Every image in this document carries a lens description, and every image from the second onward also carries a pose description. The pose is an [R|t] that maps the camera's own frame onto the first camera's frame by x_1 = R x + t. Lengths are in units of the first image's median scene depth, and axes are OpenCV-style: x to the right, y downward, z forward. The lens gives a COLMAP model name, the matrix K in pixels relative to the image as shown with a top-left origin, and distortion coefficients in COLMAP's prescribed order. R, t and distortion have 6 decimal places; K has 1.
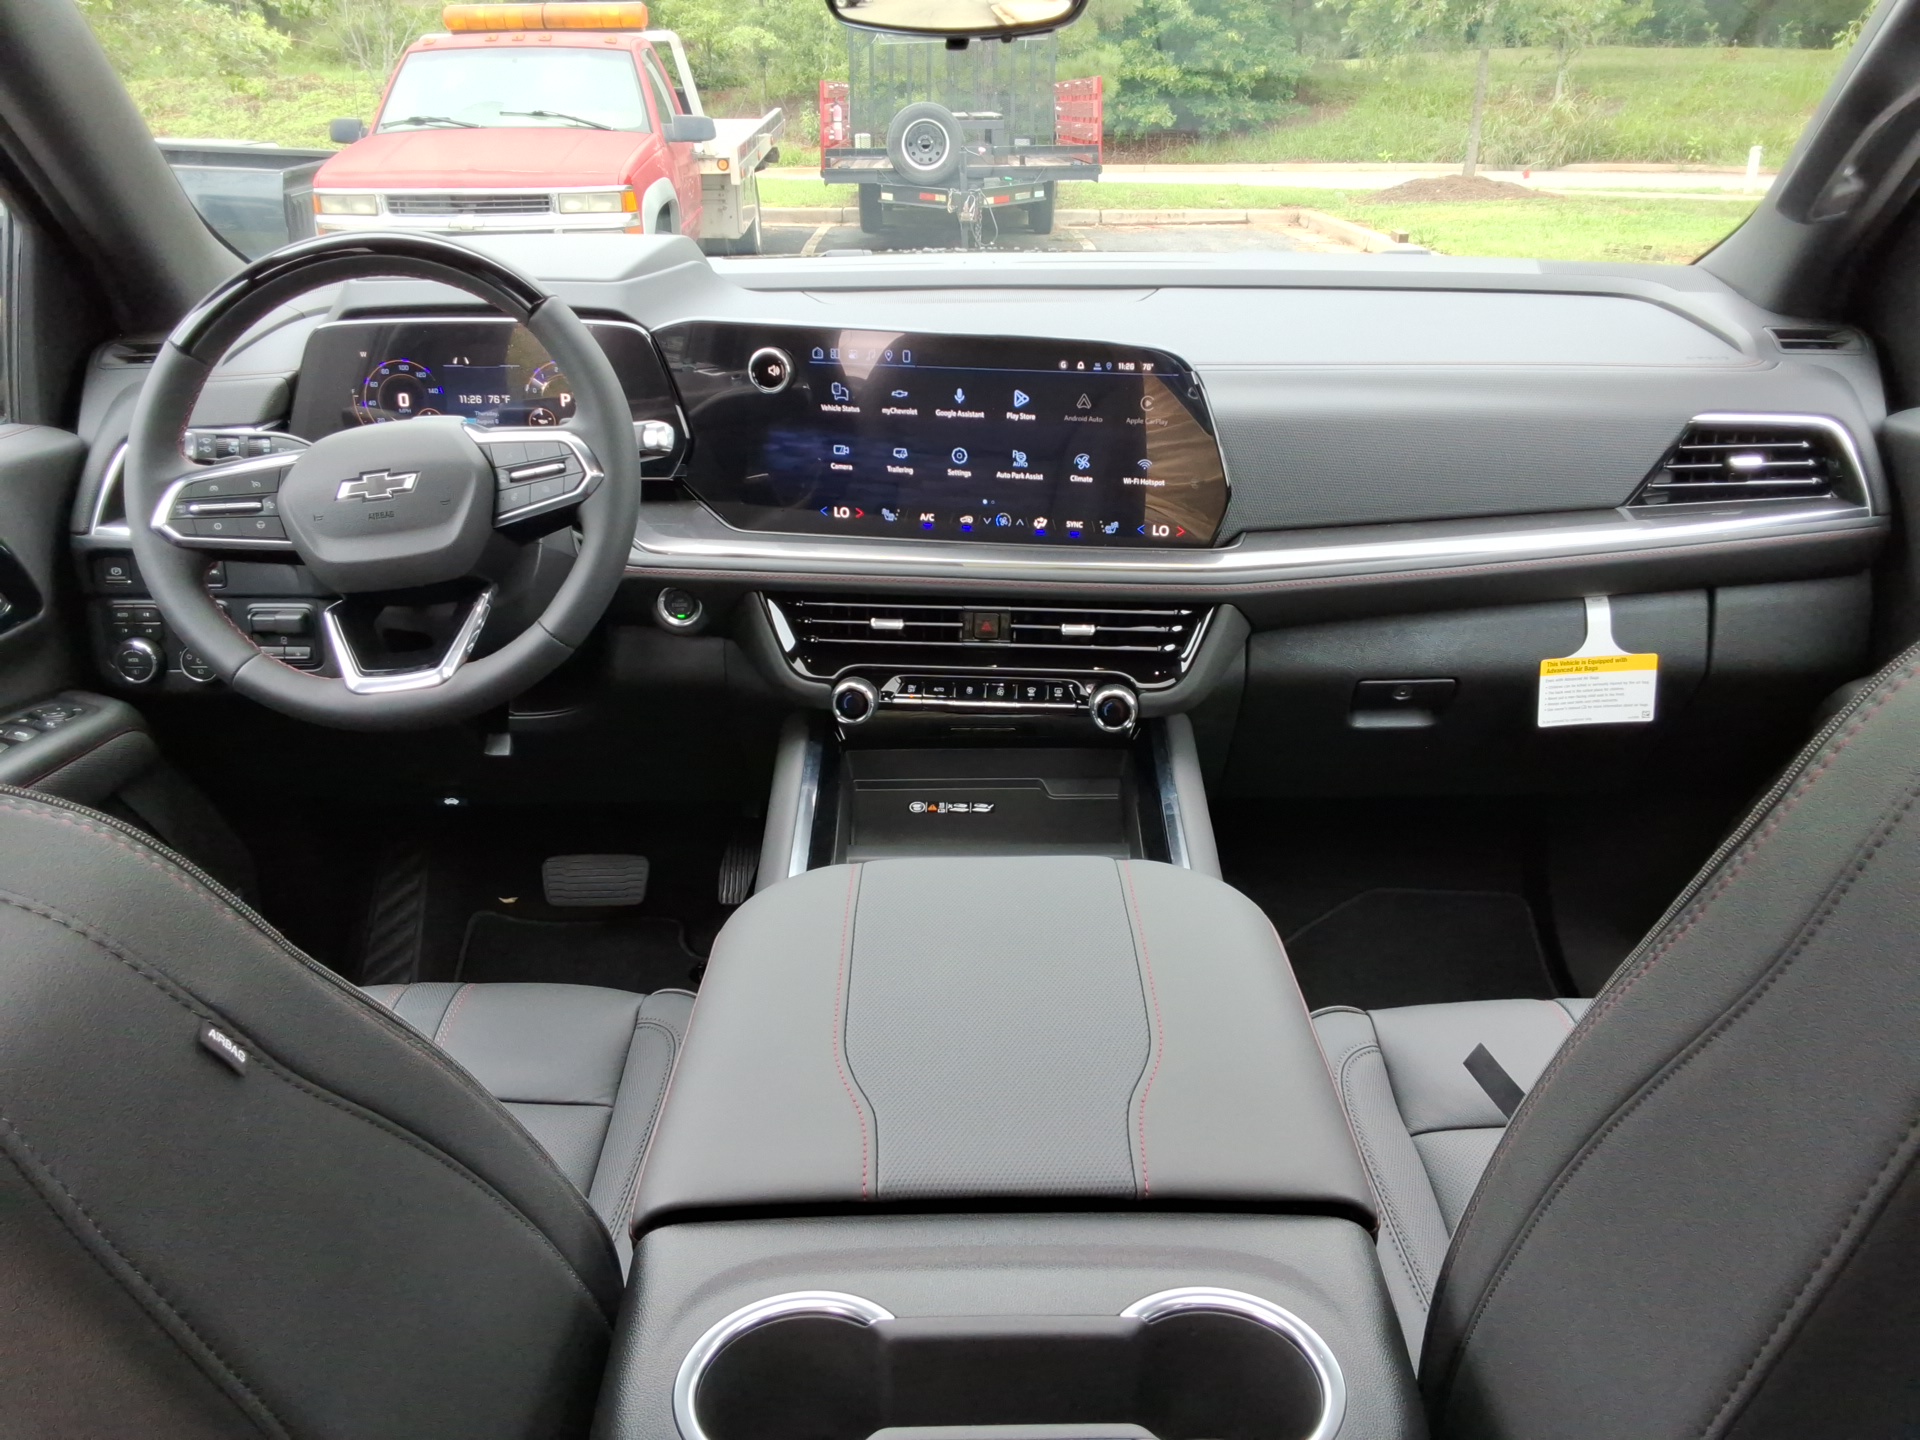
lens RADIAL K [[1536.3, 0, 978.3], [0, 1536.3, 695.9], [0, 0, 1]] dist [0.106594, -0.169881]
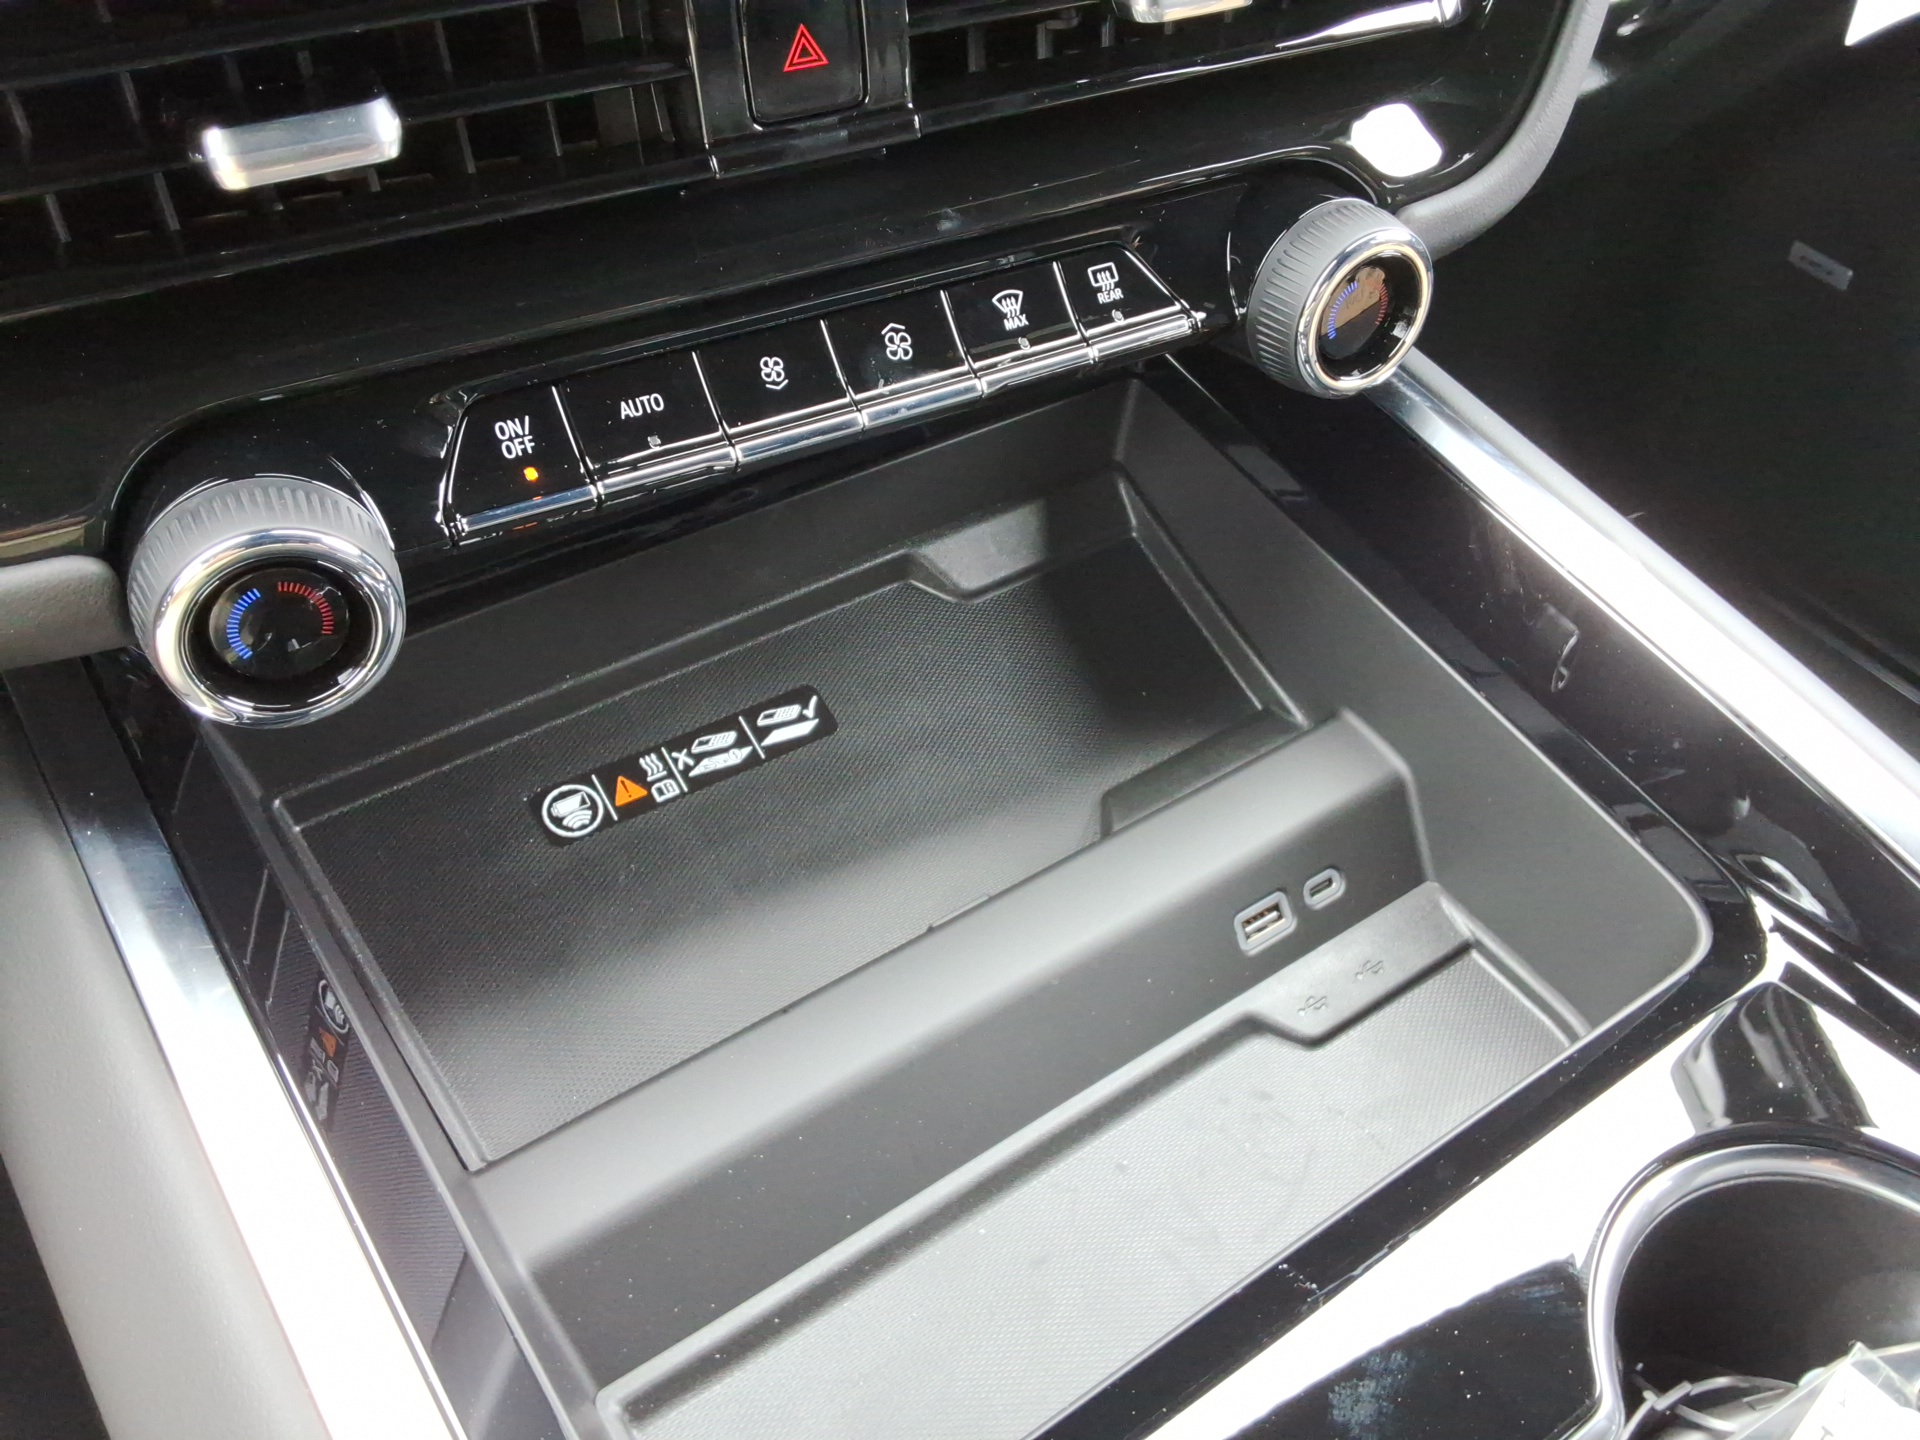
lens RADIAL K [[1523.8, 0, 971.6], [0, 1523.8, 694.3], [0, 0, 1]] dist [0.110882, -0.156476]
pose [[0.829195, -0.363890, 0.424288, -0.091798], [0.165120, 0.884656, 0.436026, -0.053627], [-0.534015, -0.291492, 0.793638, 0.780493]]
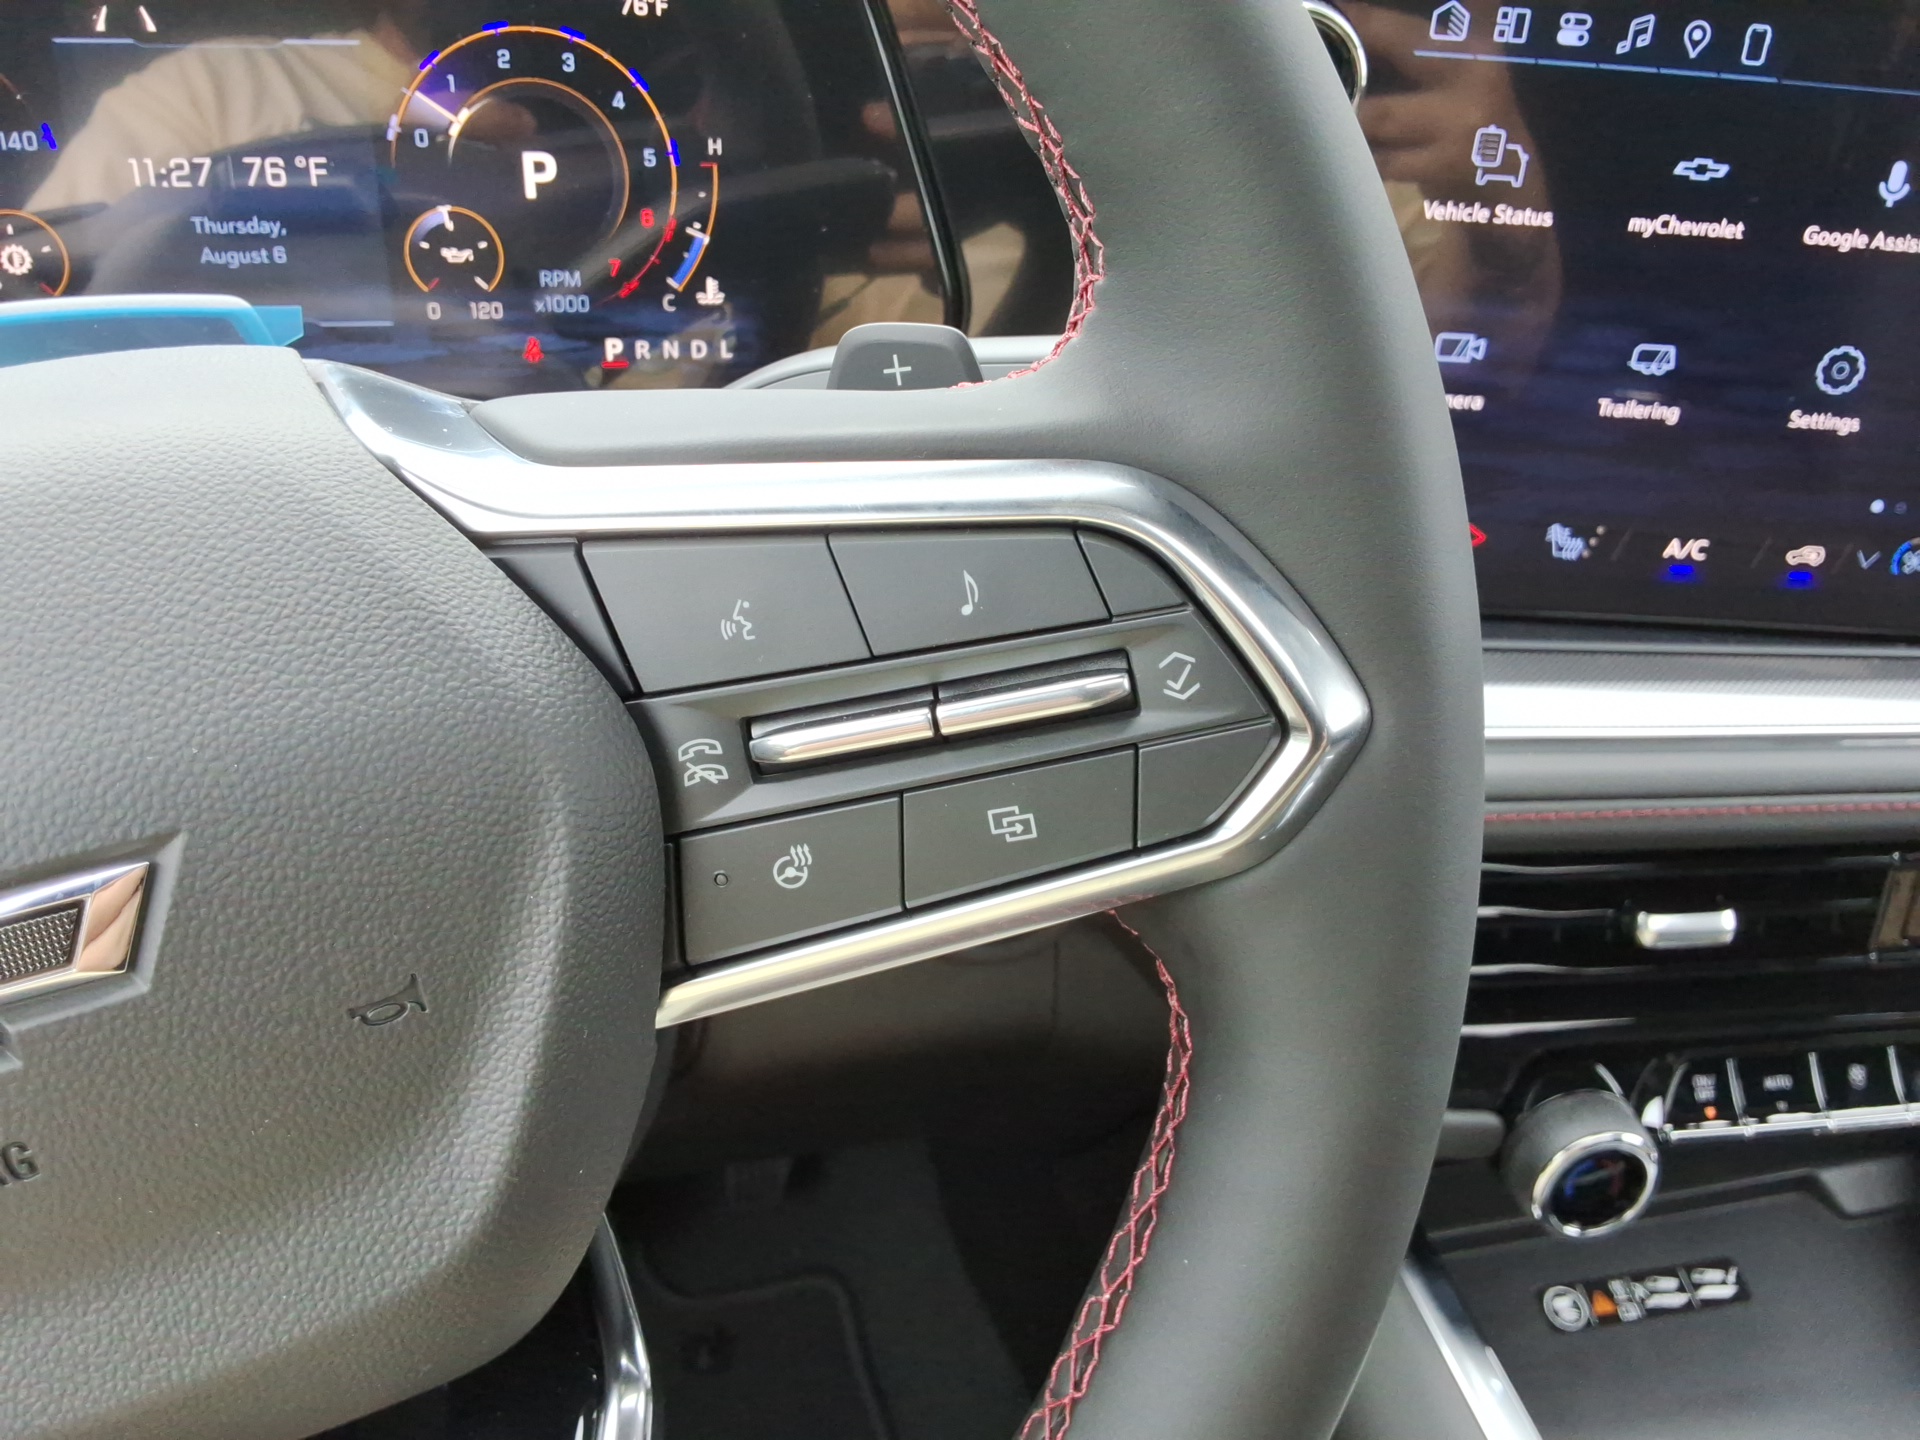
lens RADIAL K [[1549.6, 0, 966.4], [0, 1549.6, 701.1], [0, 0, 1]] dist [0.110544, -0.189918]
pose [[0.970347, -0.065217, 0.232751, -0.270541], [0.024552, 0.984527, 0.173507, -0.148971], [-0.240465, -0.162647, 0.956934, 0.715151]]
